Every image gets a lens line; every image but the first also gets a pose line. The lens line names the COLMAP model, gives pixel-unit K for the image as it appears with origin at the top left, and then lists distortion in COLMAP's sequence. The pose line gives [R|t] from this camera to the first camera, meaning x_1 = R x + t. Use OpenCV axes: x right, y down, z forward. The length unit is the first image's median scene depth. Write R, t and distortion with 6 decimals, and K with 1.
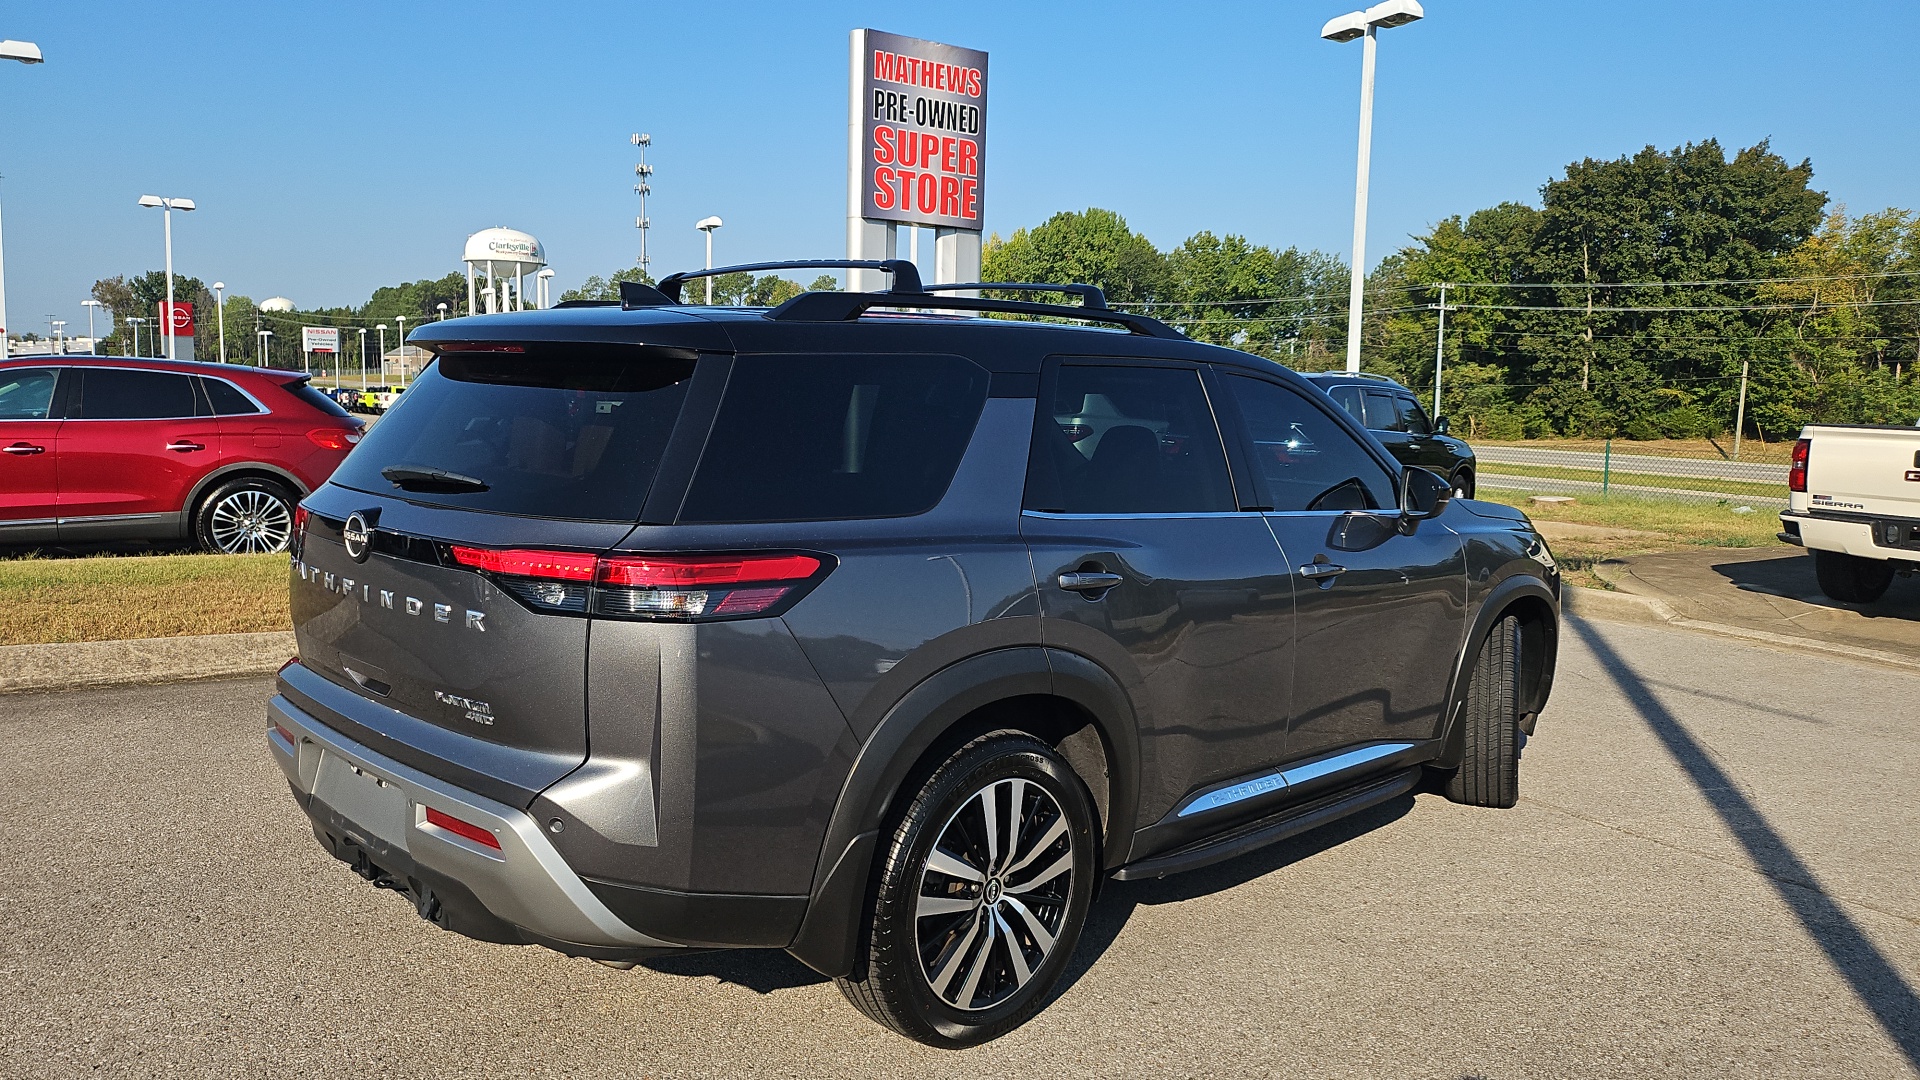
lens RADIAL K [[1348.2, 0, 966.7], [0, 1348.2, 538.2], [0, 0, 1]] dist [0.040089, -0.049570]
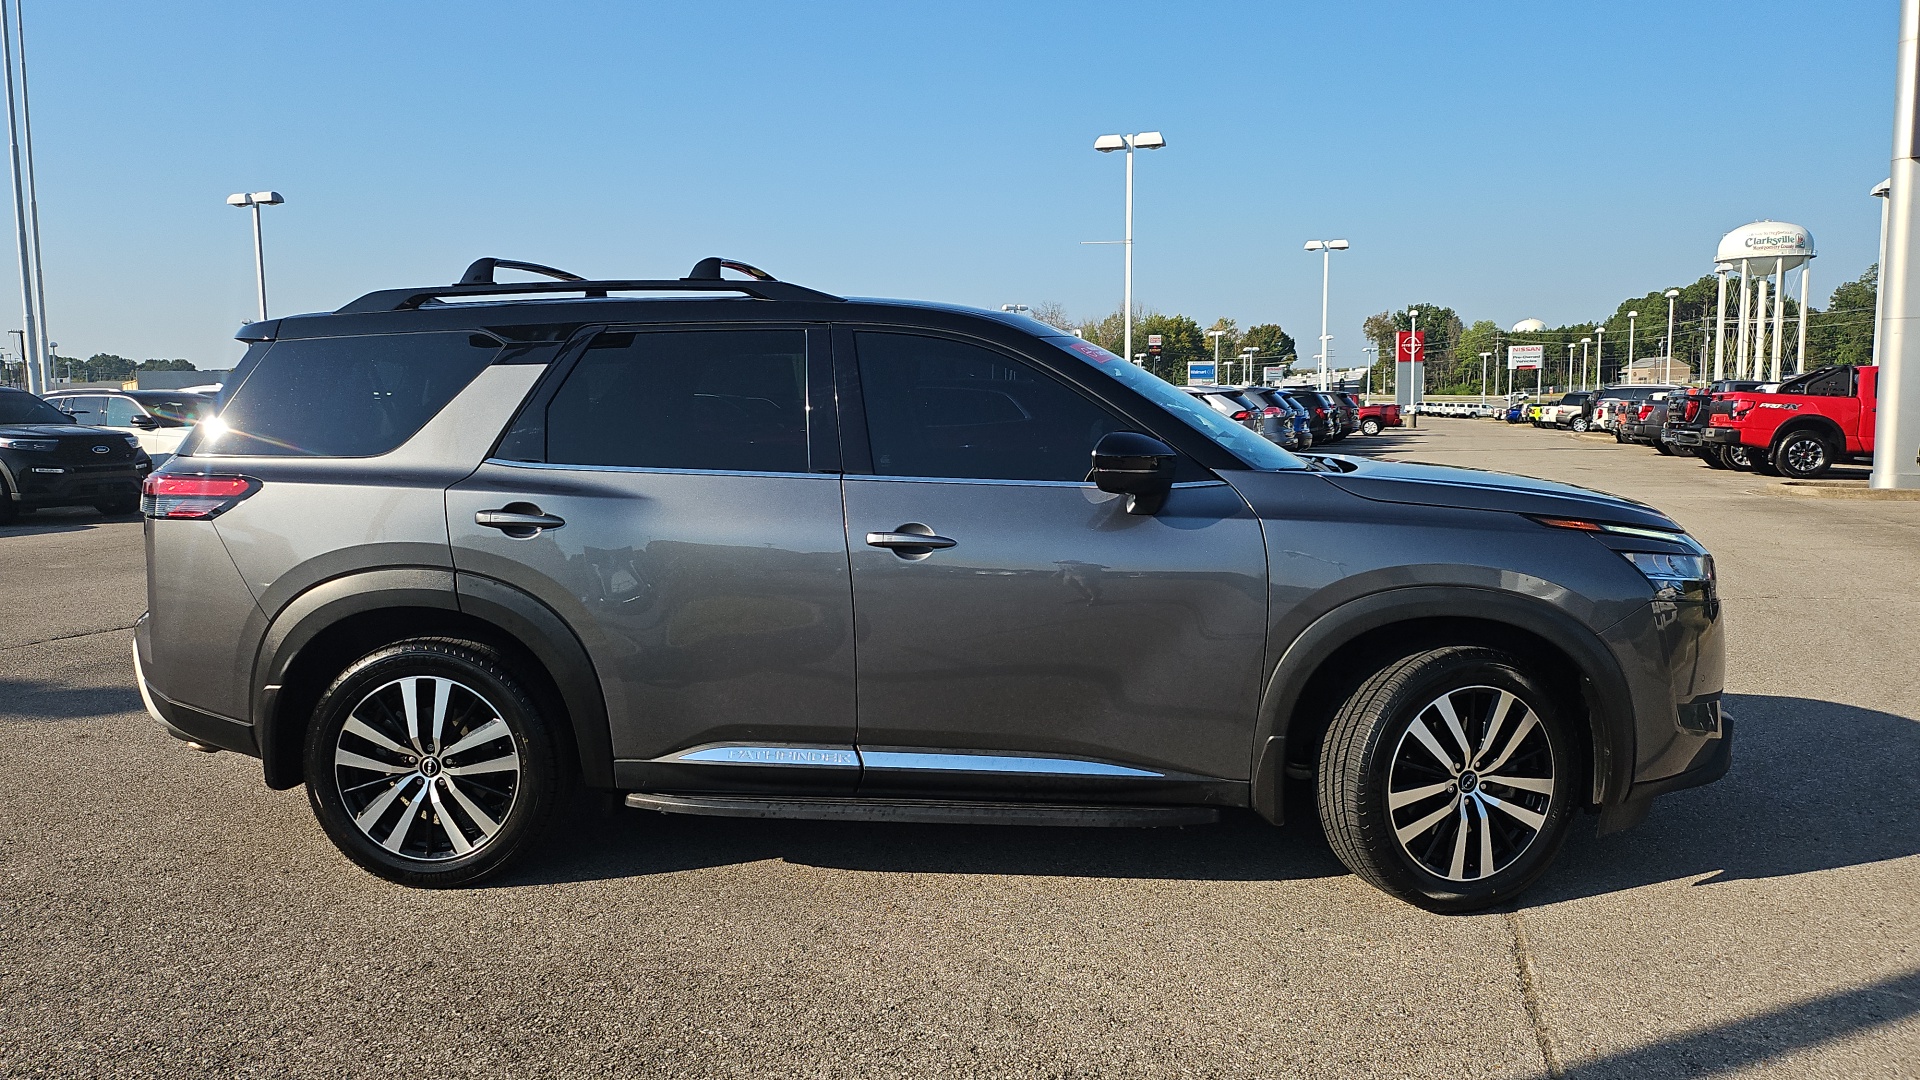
lens RADIAL K [[1348.2, 0, 962.7], [0, 1348.2, 545.2], [0, 0, 1]] dist [0.040089, -0.049570]
pose [[0.646289, 0.045902, -0.761711, 1.236925], [-0.051174, 0.998549, 0.016754, 0.014877], [0.761375, 0.028152, 0.647700, 0.556869]]
